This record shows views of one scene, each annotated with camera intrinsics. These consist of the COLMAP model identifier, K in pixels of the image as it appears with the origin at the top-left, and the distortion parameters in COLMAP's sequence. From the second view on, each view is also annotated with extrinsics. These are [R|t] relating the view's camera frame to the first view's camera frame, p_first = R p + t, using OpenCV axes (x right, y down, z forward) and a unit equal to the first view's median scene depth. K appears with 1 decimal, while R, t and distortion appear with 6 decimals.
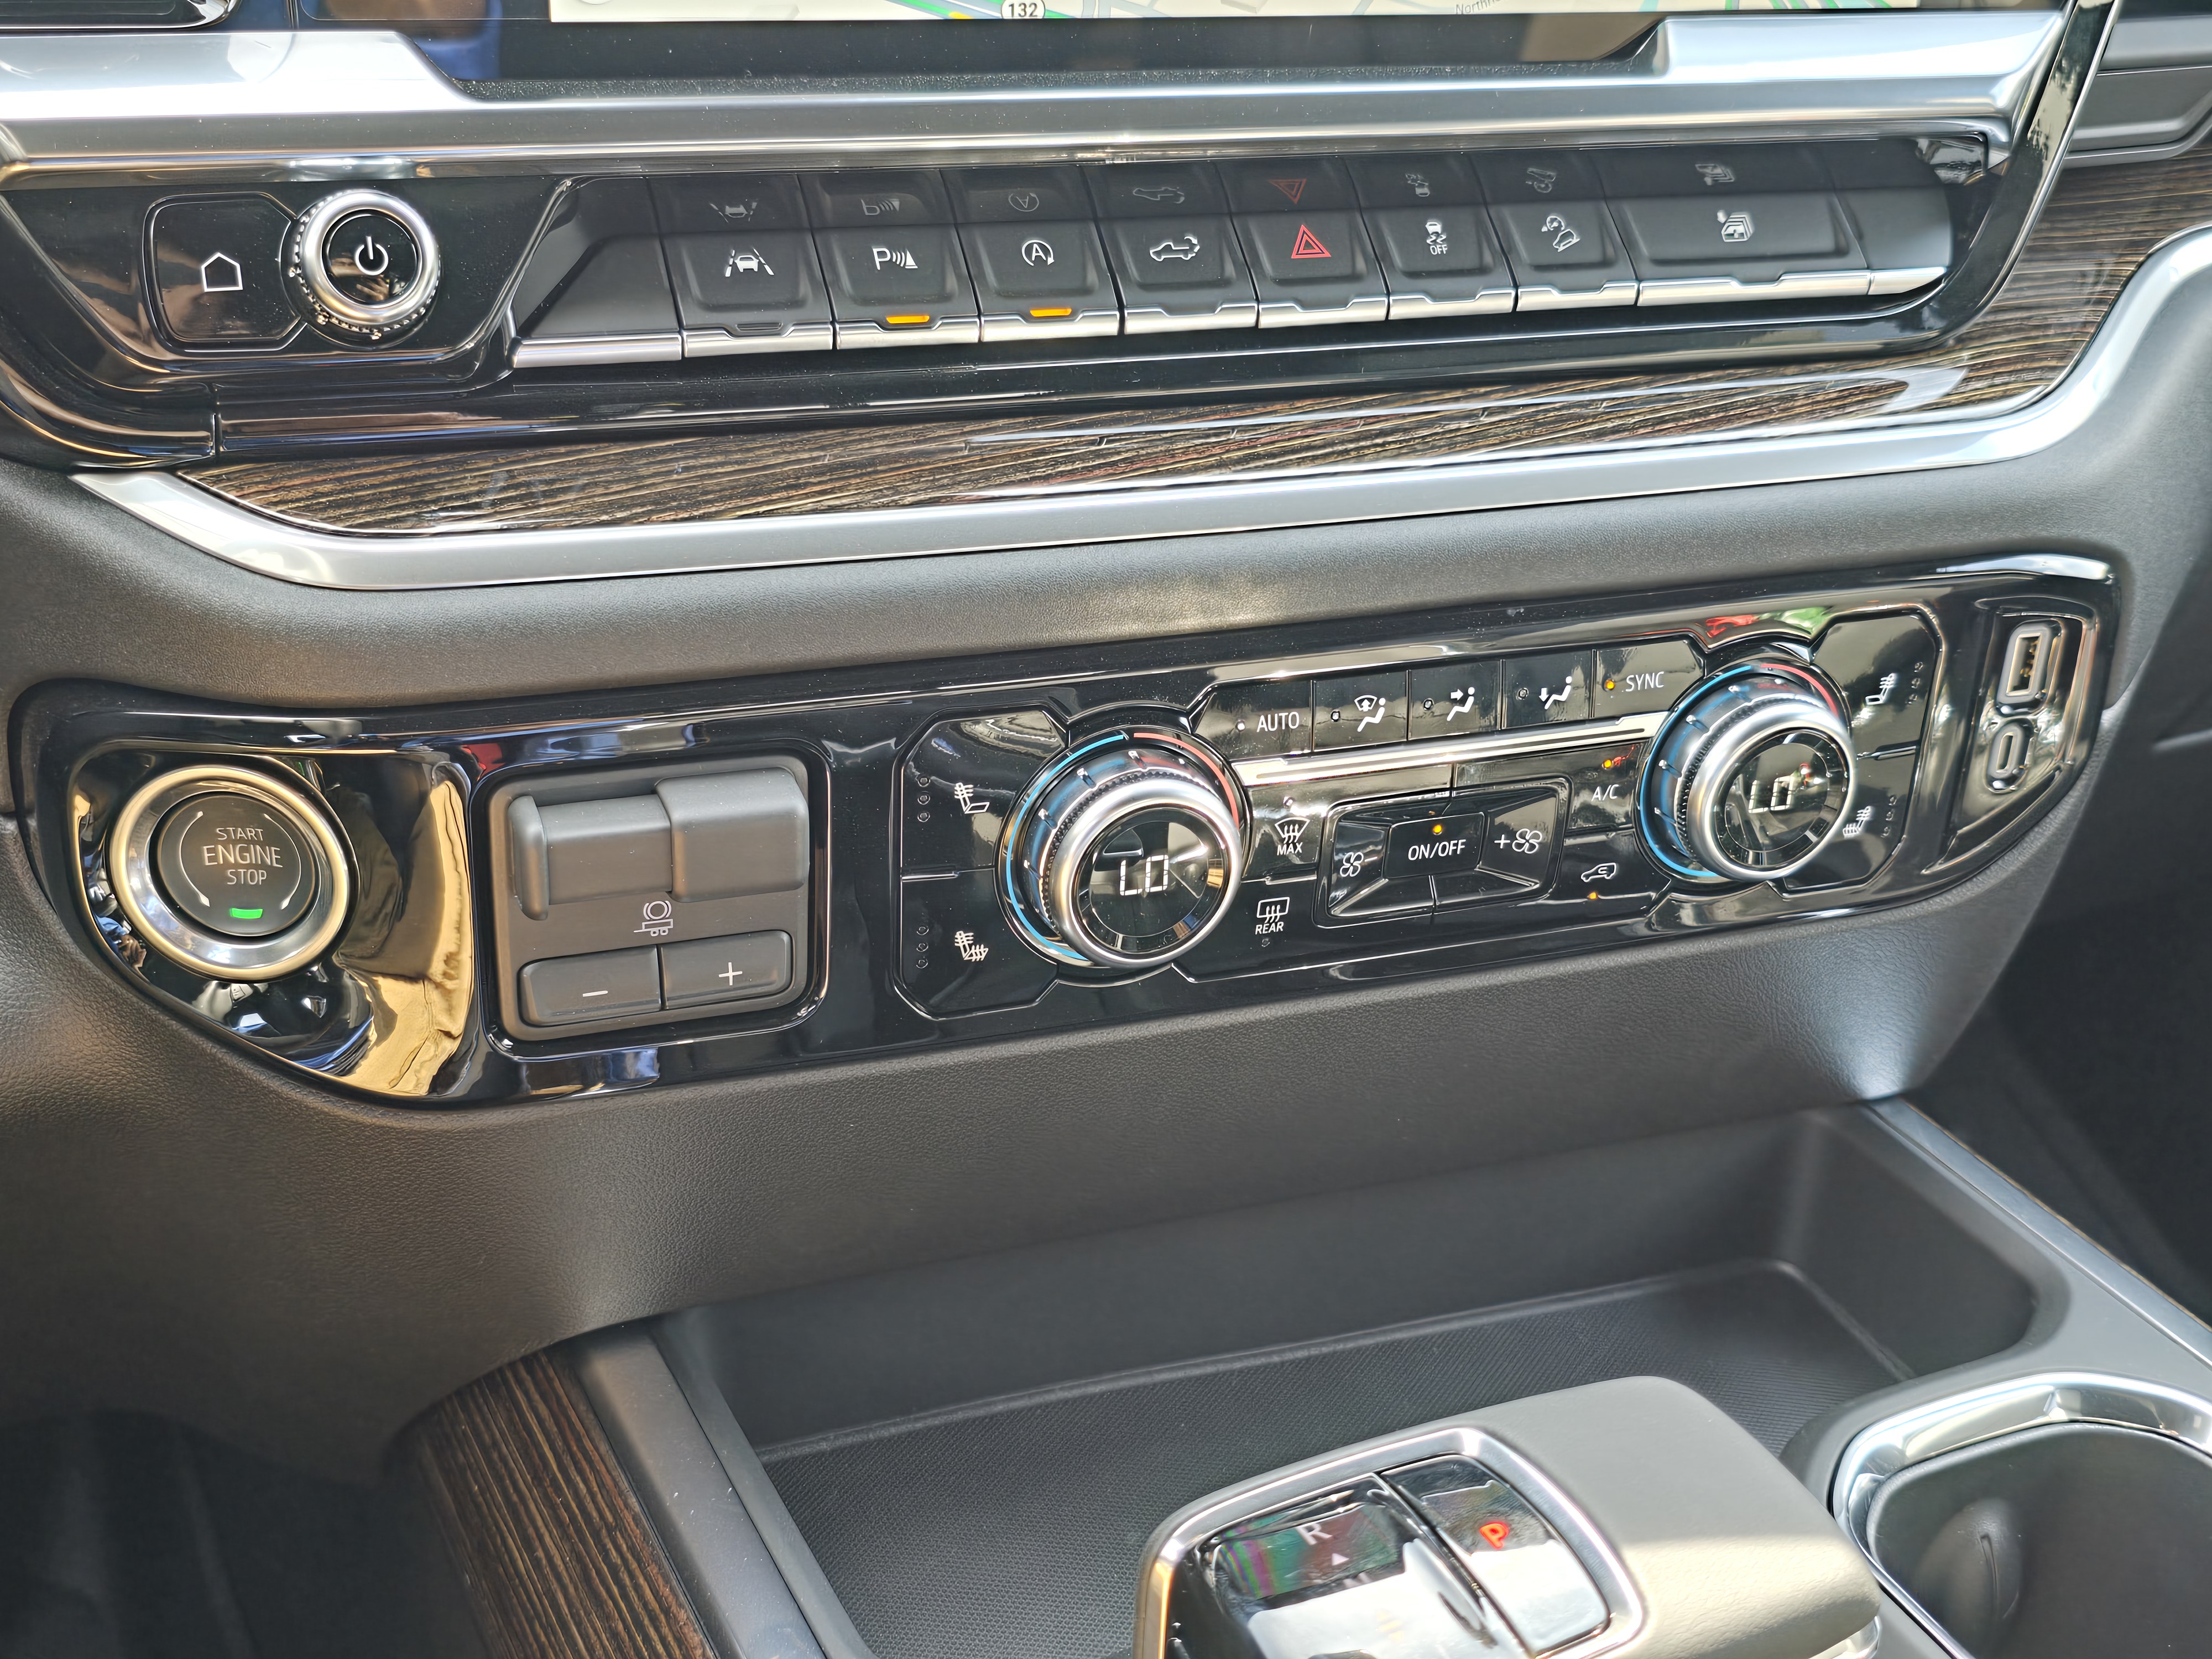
lens RADIAL K [[2658.8, 0, 1109.0], [0, 2658.8, 844.3], [0, 0, 1]] dist [0.000177, 0.000000]
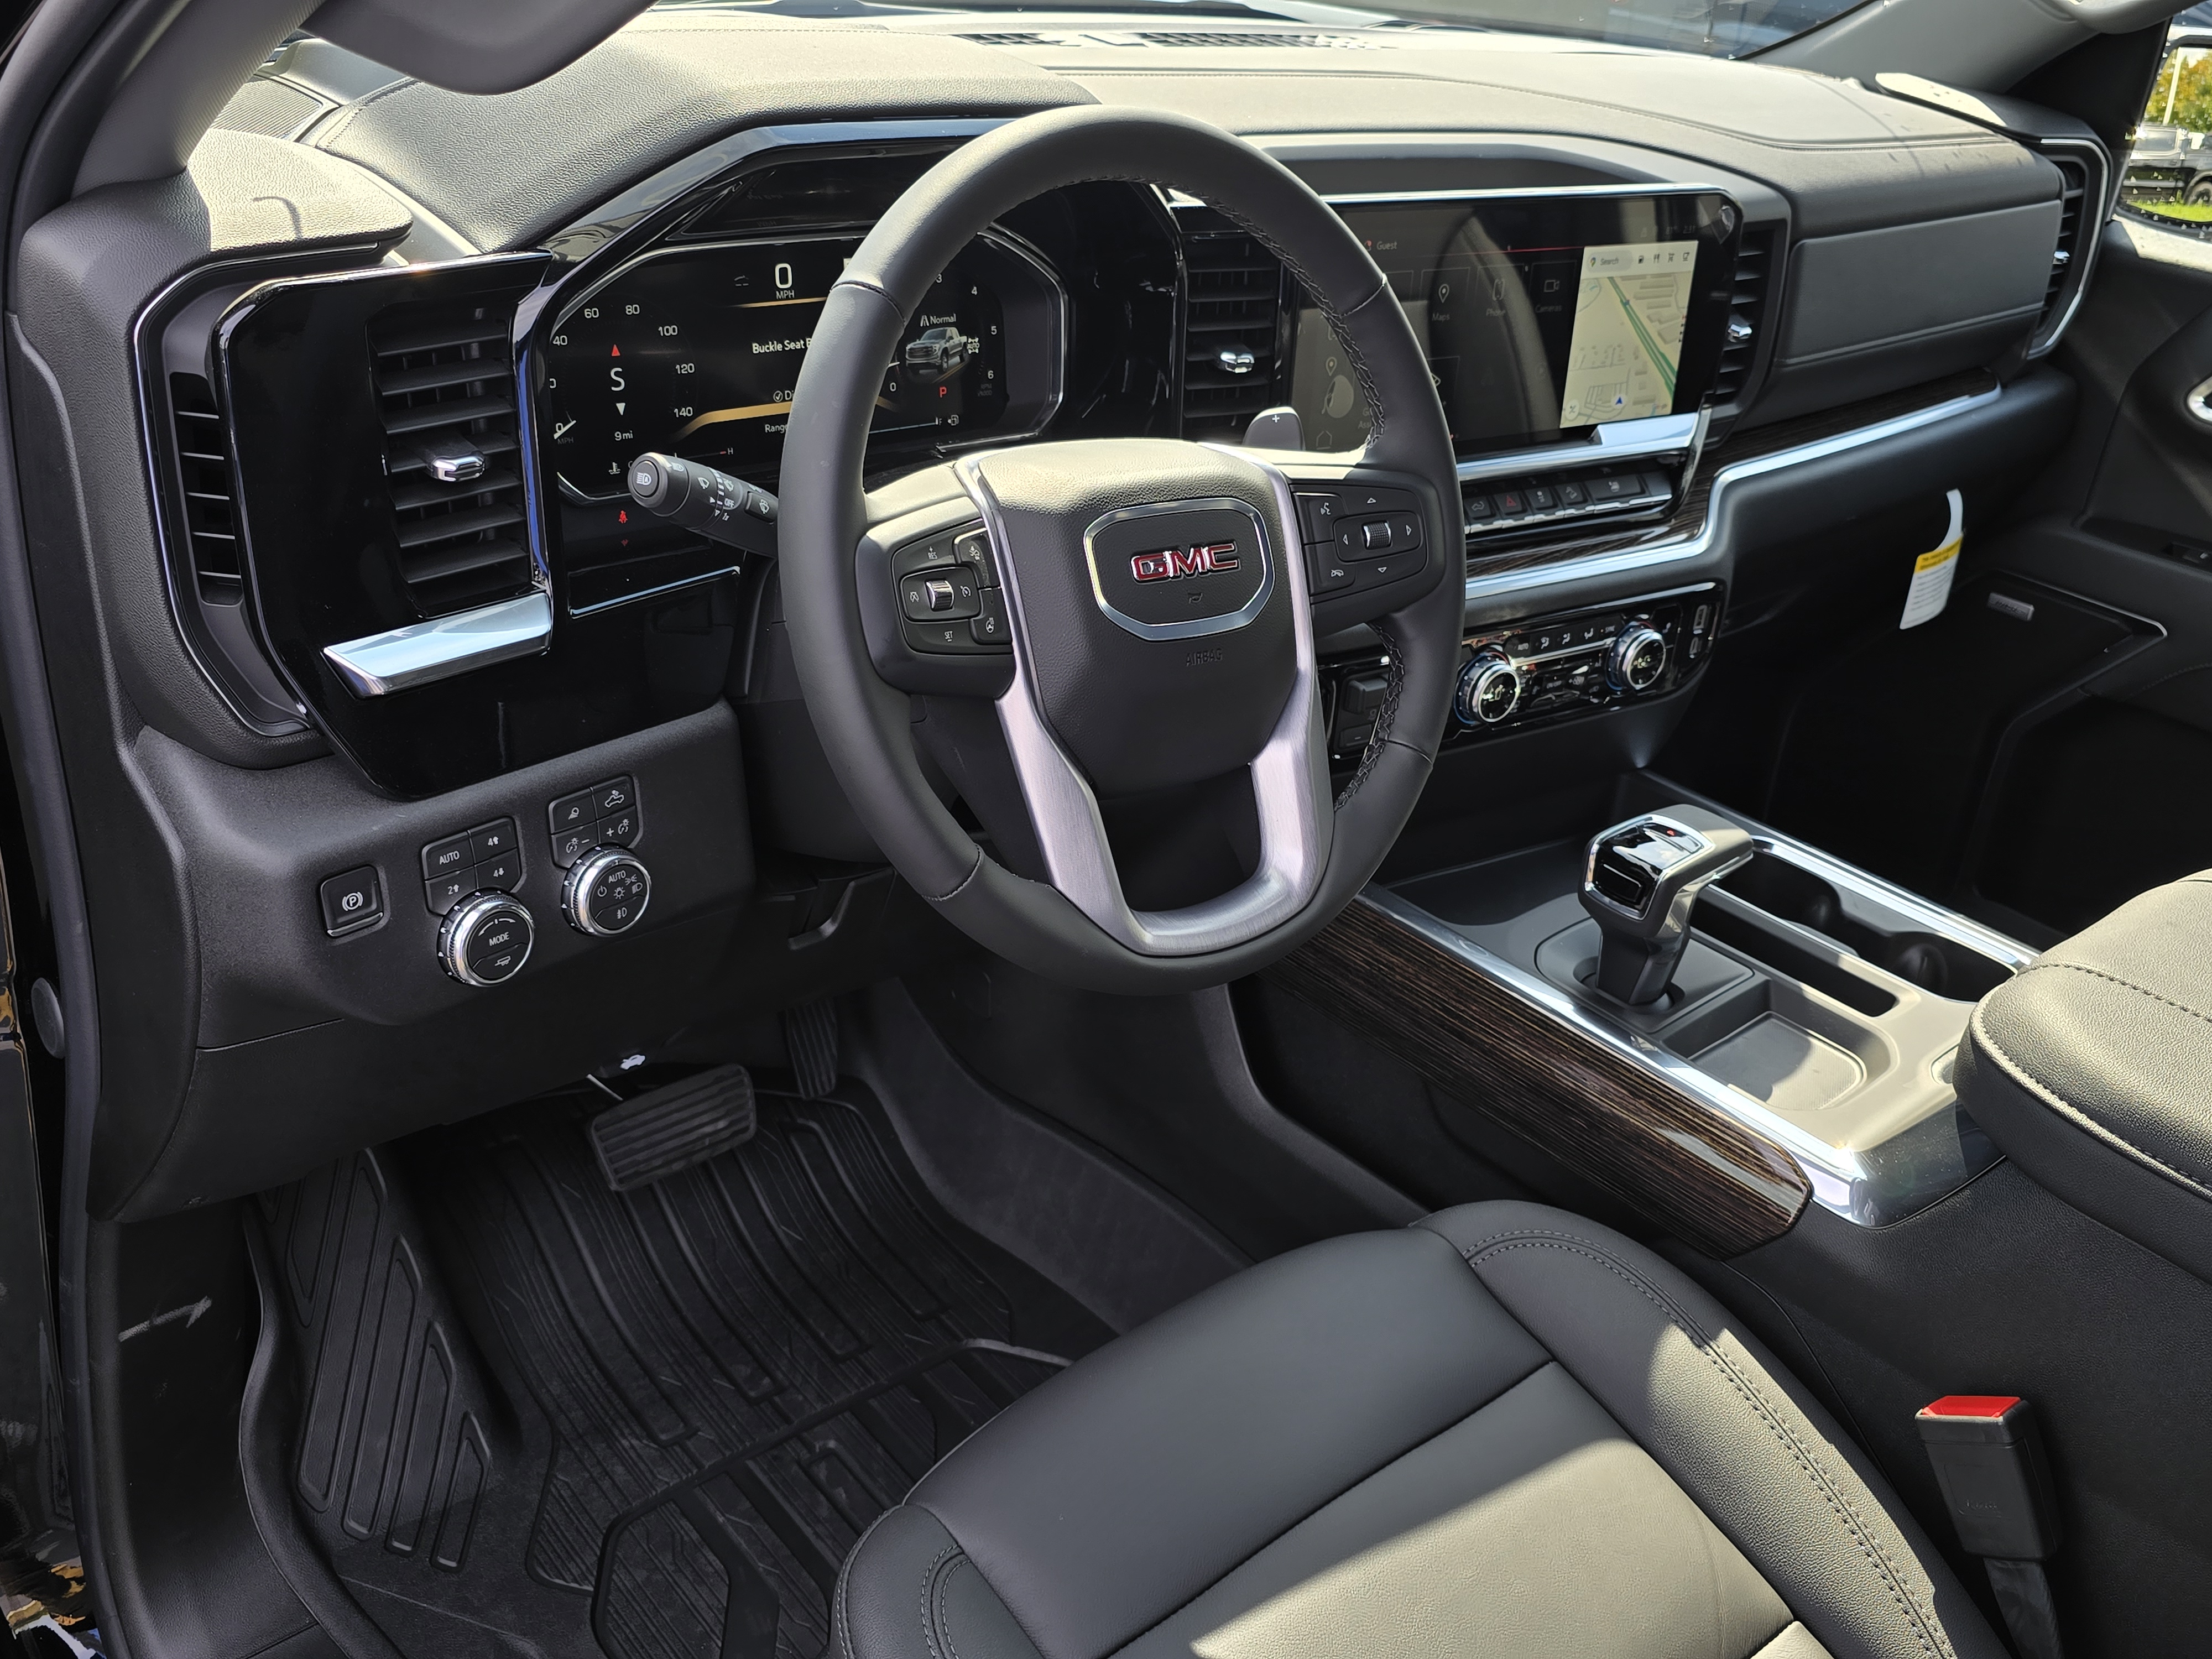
lens RADIAL K [[2089.6, 0, 1159.2], [0, 2089.6, 815.5], [0, 0, 1]] dist [-0.032113, 0.000000]
pose [[0.962157, -0.090031, 0.257194, -1.062748], [0.092764, 0.995687, 0.001516, 0.117248], [-0.256221, 0.022400, 0.966359, -1.393850]]
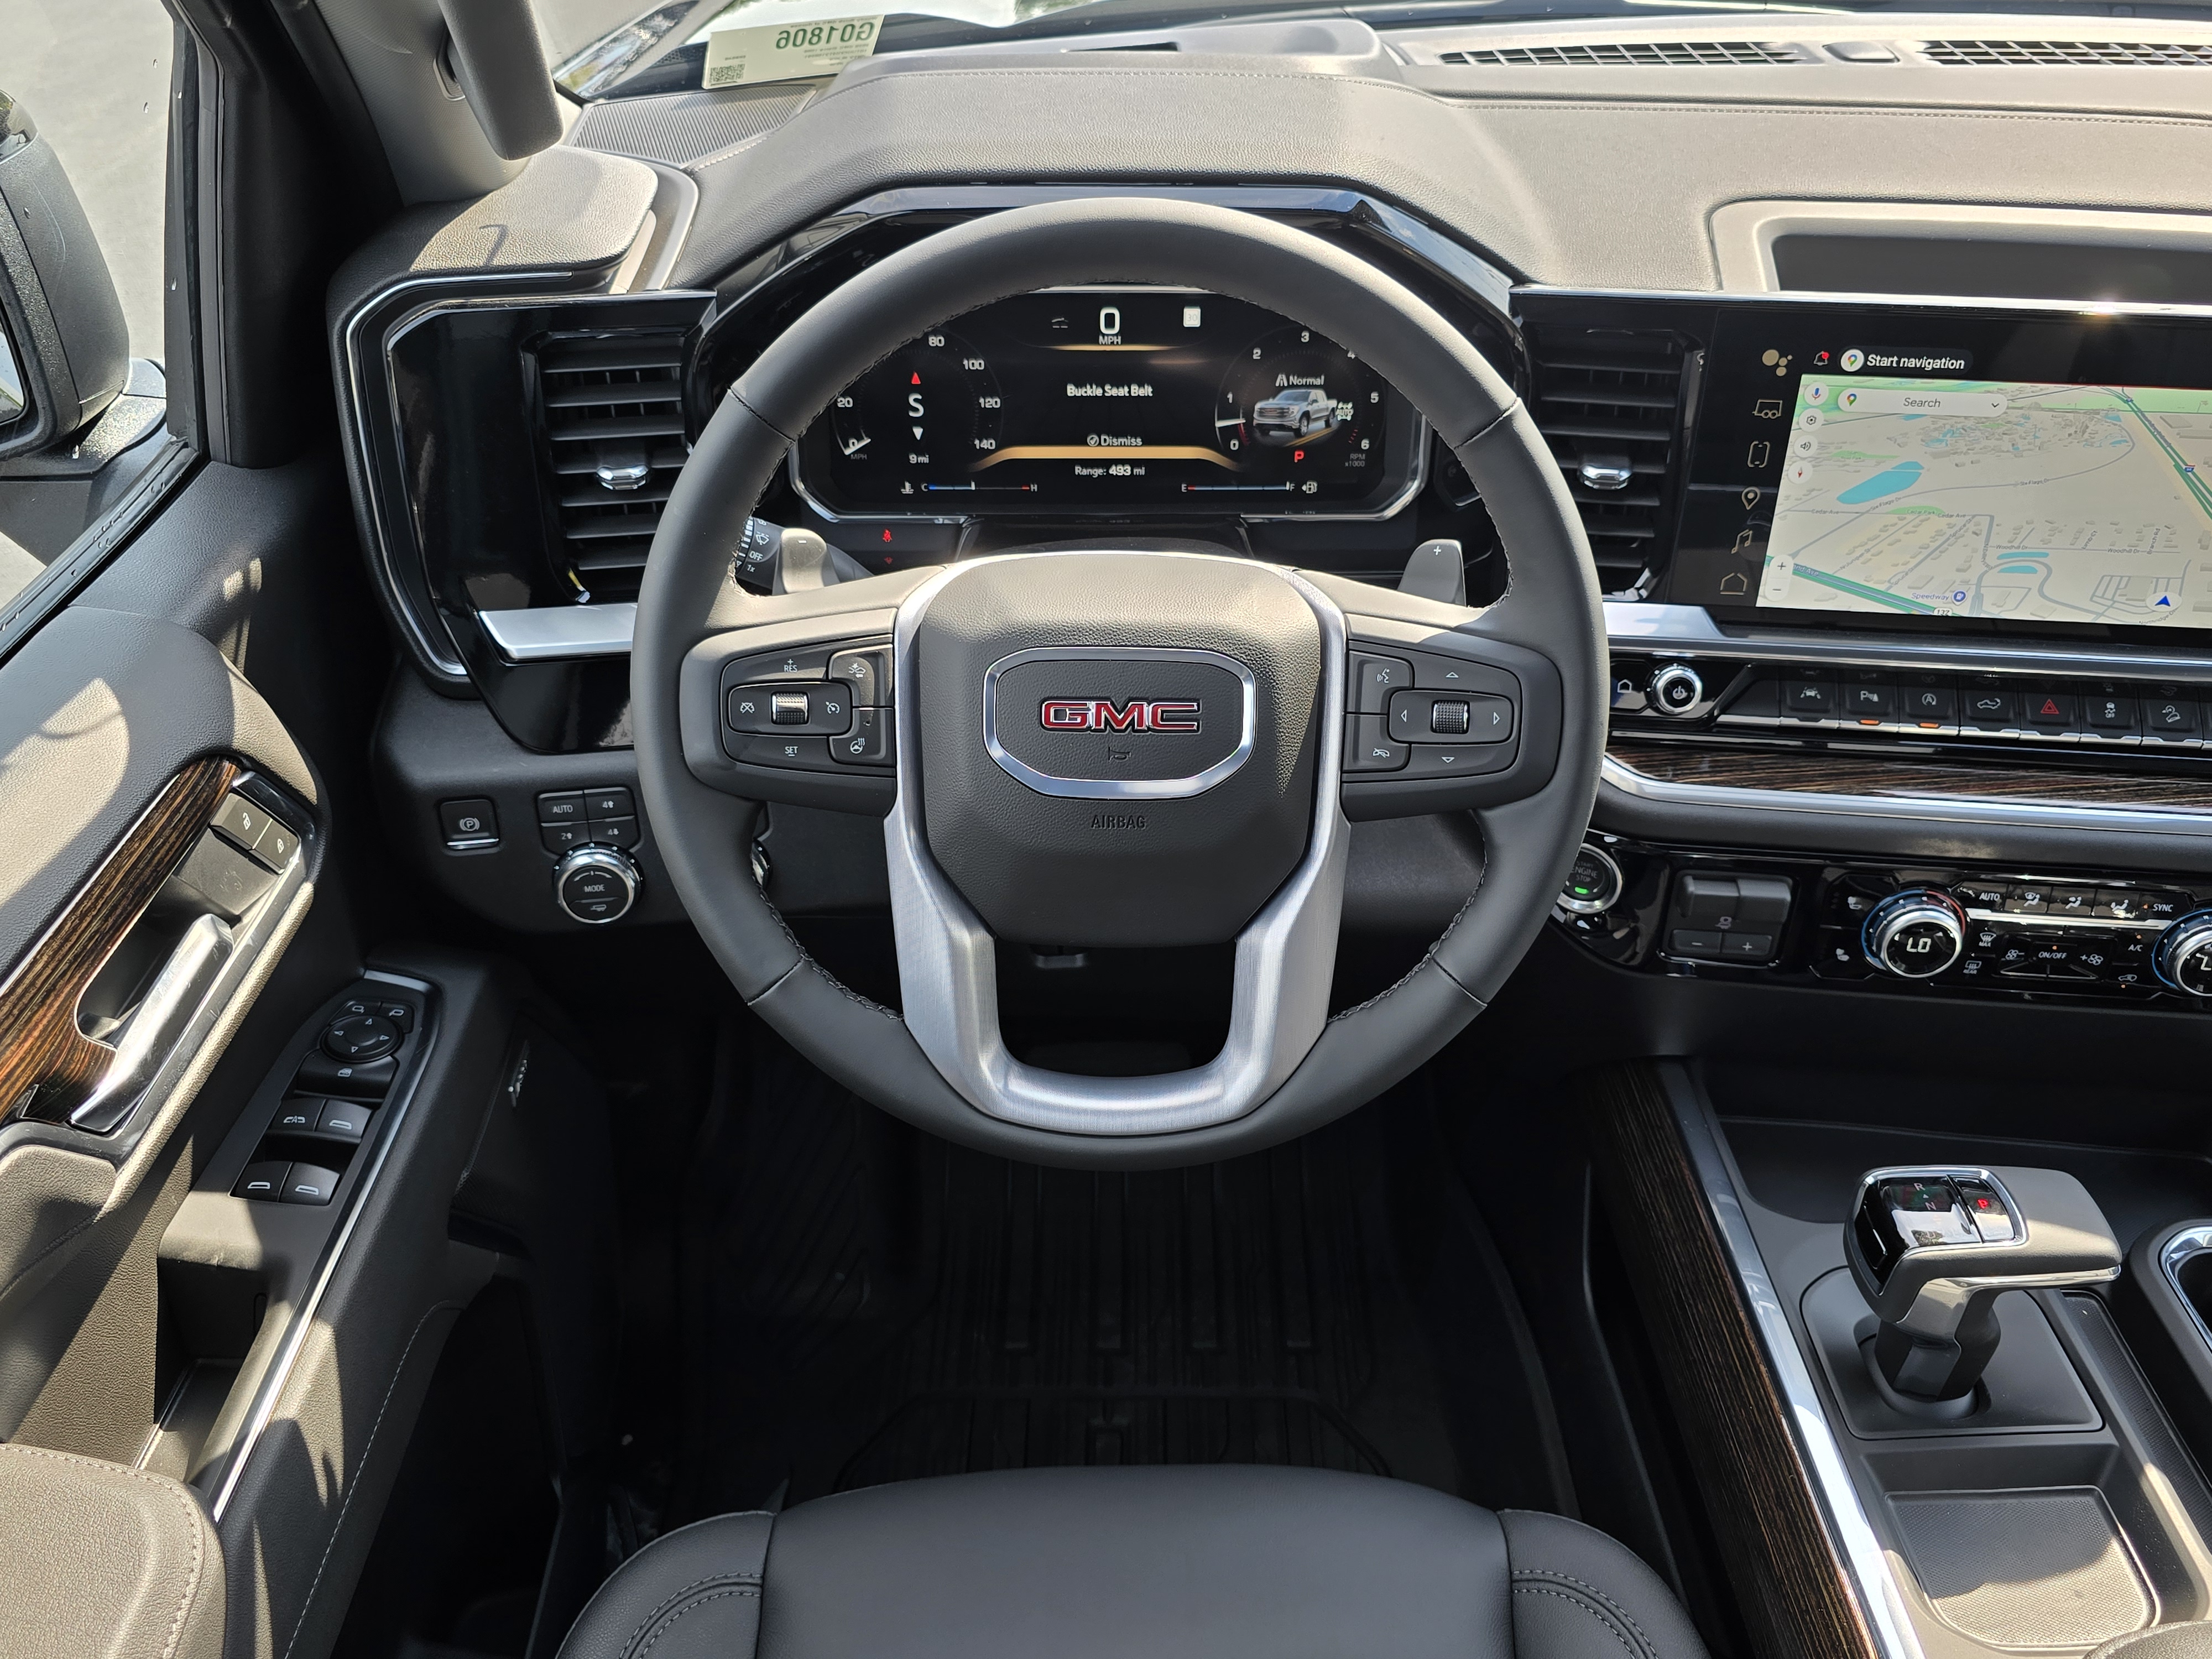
lens RADIAL K [[1800.9, 0, 1091.1], [0, 1800.9, 841.8], [0, 0, 1]] dist [0.044174, -0.074138]
pose [[0.889902, 0.204367, -0.407809, -0.005448], [-0.163187, 0.977487, 0.133753, -0.189327], [0.425962, -0.052478, 0.903218, -0.935280]]
